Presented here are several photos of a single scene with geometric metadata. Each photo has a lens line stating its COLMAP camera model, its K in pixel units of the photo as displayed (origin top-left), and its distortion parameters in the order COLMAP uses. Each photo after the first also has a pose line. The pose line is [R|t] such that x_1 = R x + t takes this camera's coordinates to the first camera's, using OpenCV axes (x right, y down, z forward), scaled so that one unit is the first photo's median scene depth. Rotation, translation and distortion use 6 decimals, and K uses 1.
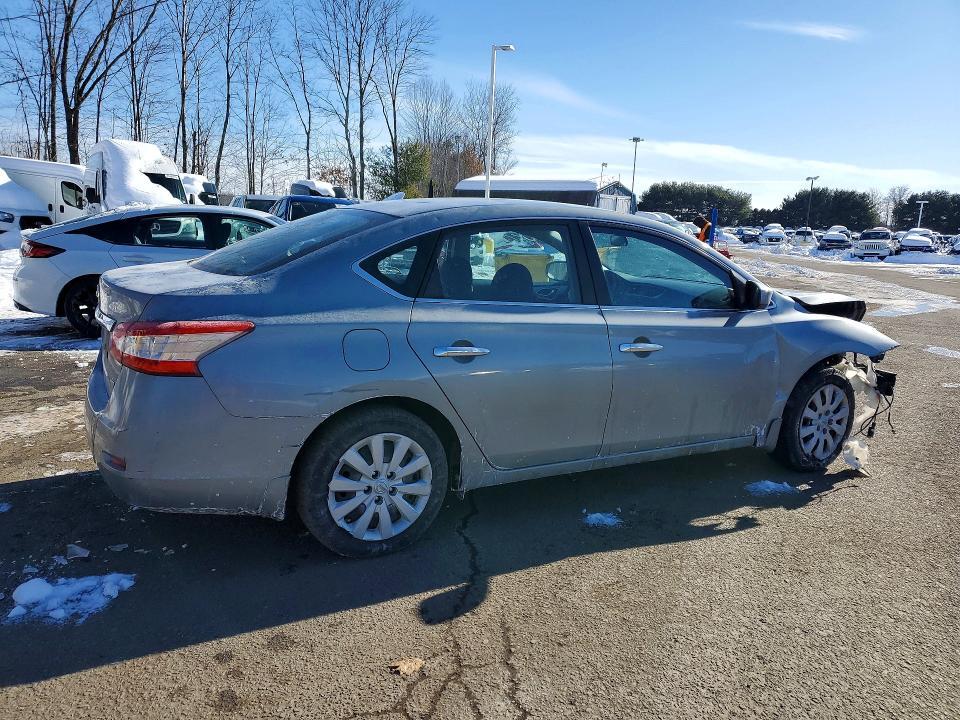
lens RADIAL K [[762.8, 0, 480.0], [0, 762.8, 360.0], [0, 0, 1]] dist [0.002228, 0.000281]
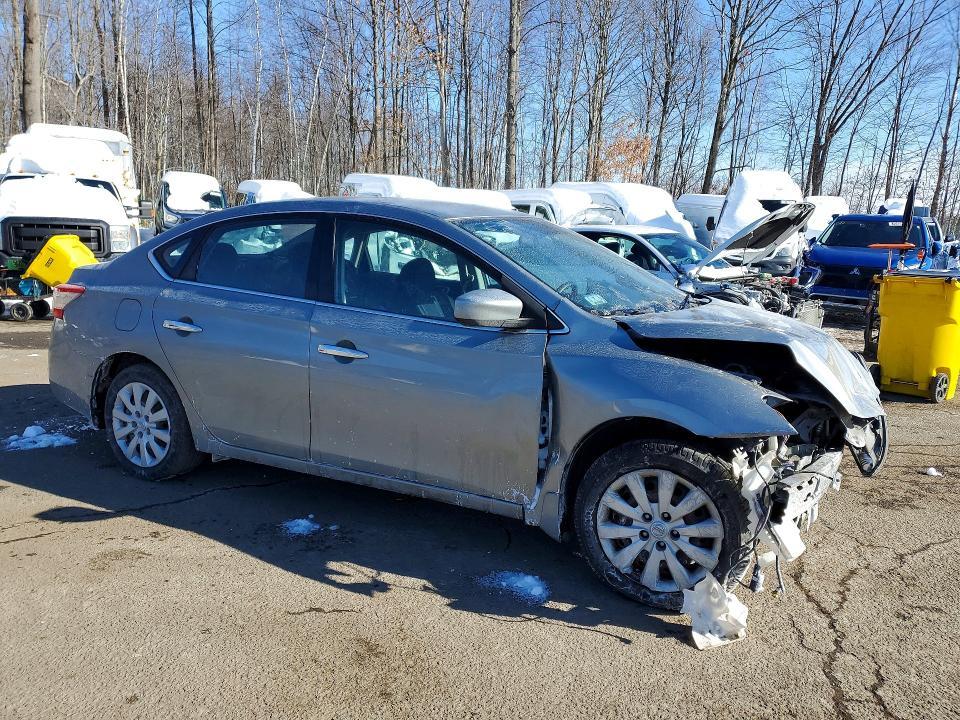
lens RADIAL K [[742.6, 0, 480.0], [0, 742.6, 360.0], [0, 0, 1]] dist [0.004569, 0.004337]
pose [[0.548684, 0.120482, -0.827303, 0.983735], [-0.151830, 0.987466, 0.043110, -0.066557], [0.822128, 0.101956, 0.560099, 0.620893]]
